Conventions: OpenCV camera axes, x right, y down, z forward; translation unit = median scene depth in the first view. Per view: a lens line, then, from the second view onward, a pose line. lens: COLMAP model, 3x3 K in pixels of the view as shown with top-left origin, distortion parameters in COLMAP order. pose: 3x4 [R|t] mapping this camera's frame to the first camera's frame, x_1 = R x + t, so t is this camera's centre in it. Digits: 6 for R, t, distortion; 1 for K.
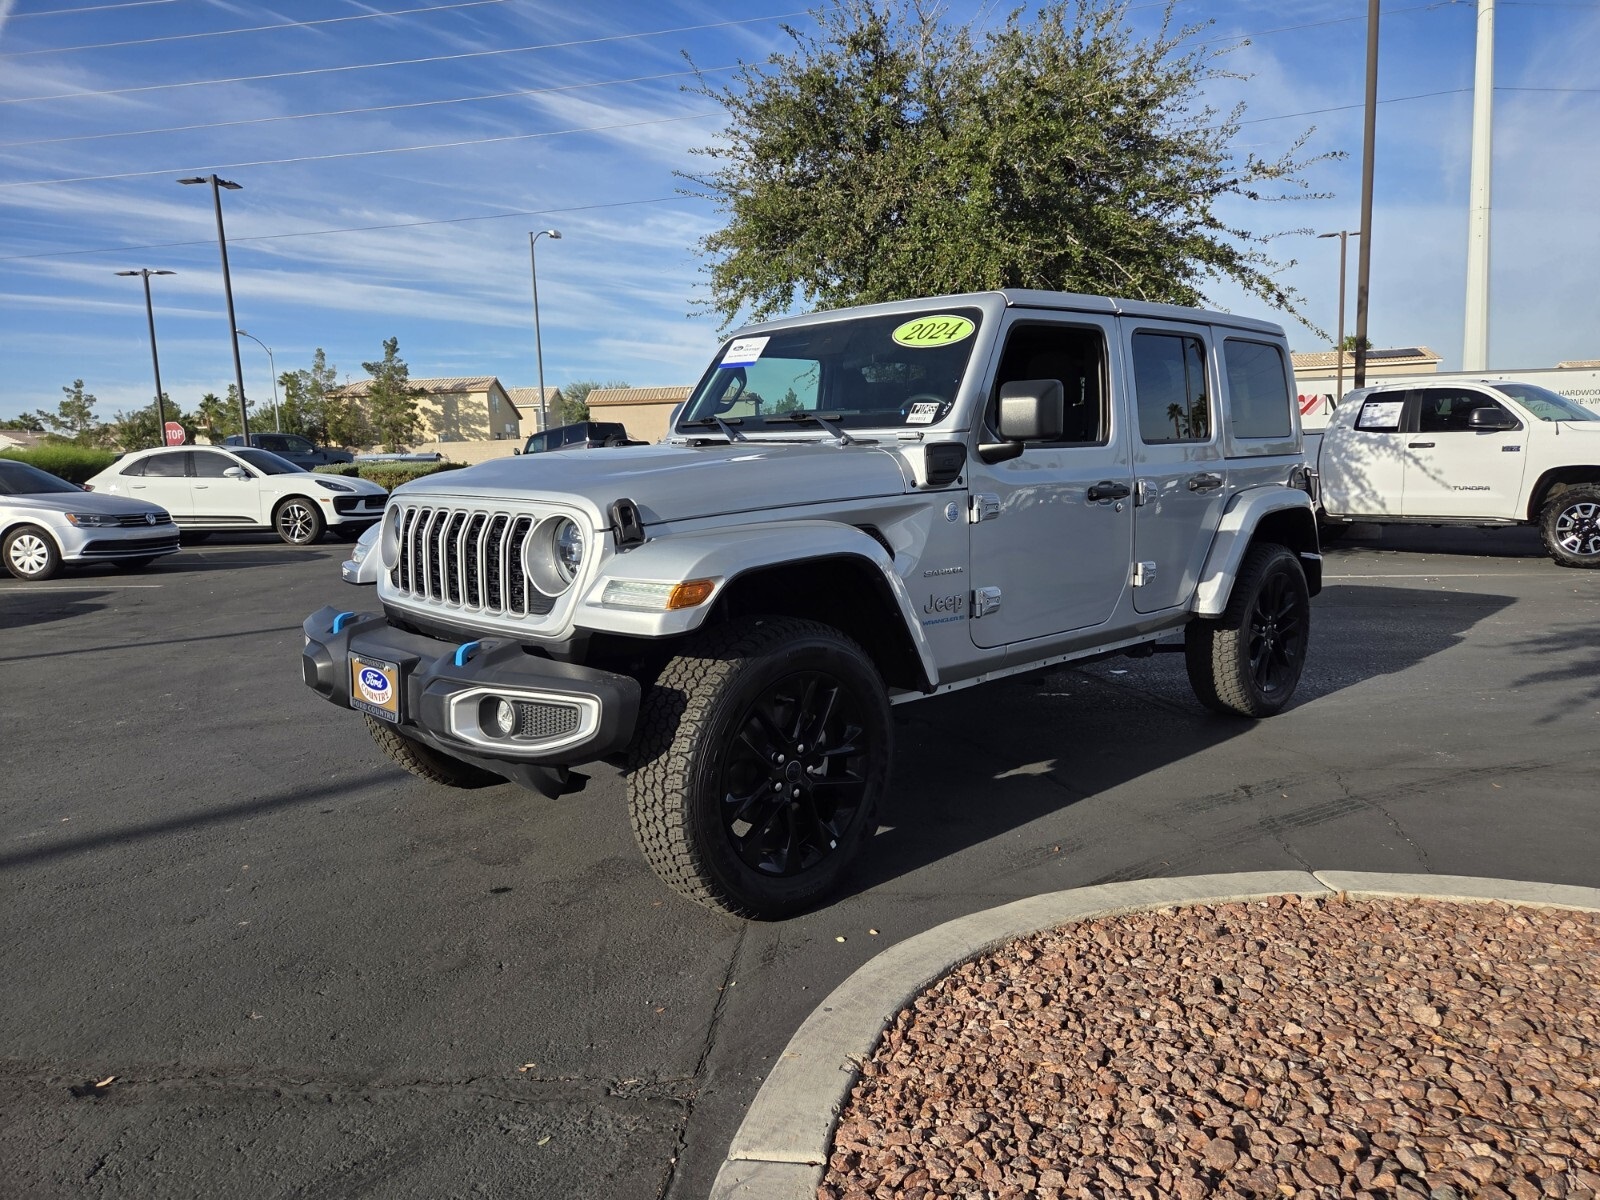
lens RADIAL K [[1071.9, 0, 795.1], [0, 1071.9, 597.1], [0, 0, 1]] dist [0.067023, -0.066886]
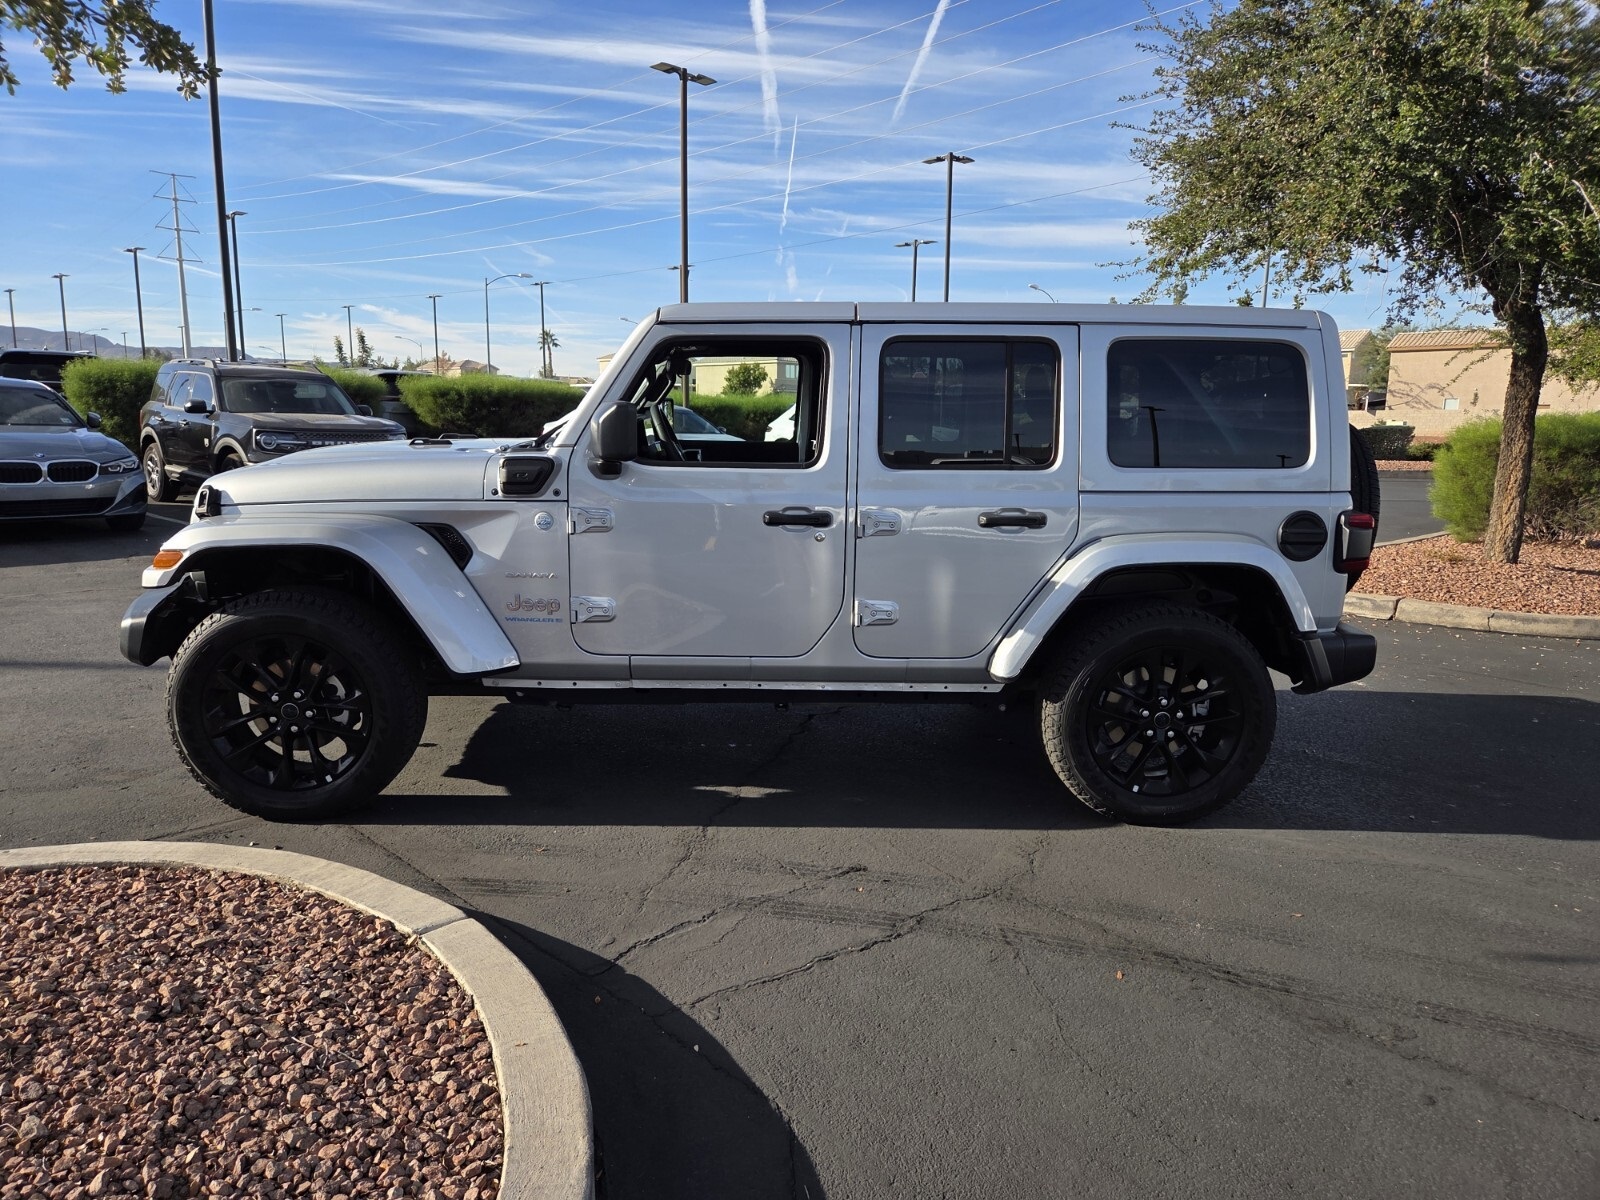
lens RADIAL K [[1071.9, 0, 795.1], [0, 1071.9, 597.1], [0, 0, 1]] dist [0.067023, -0.066886]
pose [[0.750581, 0.154269, -0.642518, 0.880611], [-0.122103, 0.988001, 0.094581, -0.116158], [0.649399, 0.007462, 0.760411, 0.294505]]
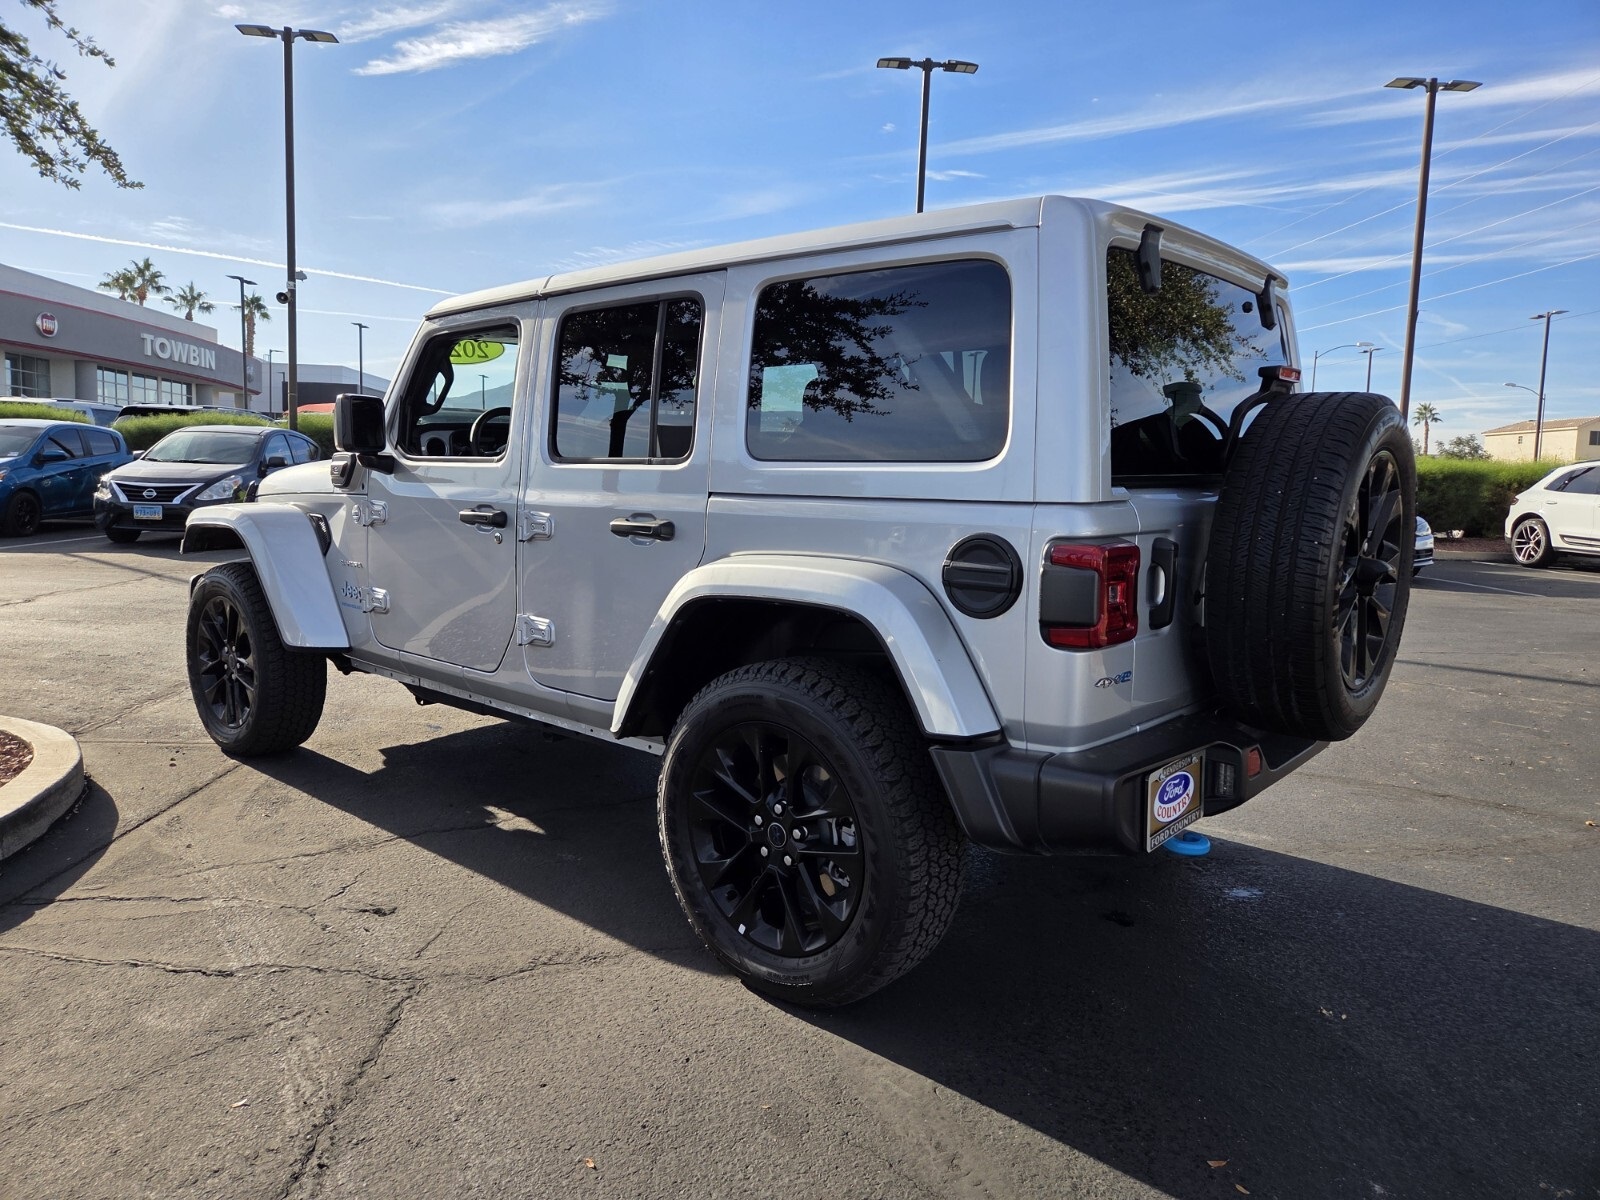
lens RADIAL K [[1071.9, 0, 795.1], [0, 1071.9, 597.1], [0, 0, 1]] dist [0.067023, -0.066886]
pose [[0.103555, 0.145707, -0.983893, 1.128819], [-0.154637, 0.979541, 0.128787, -0.178654], [0.982529, 0.138810, 0.123968, 1.126614]]
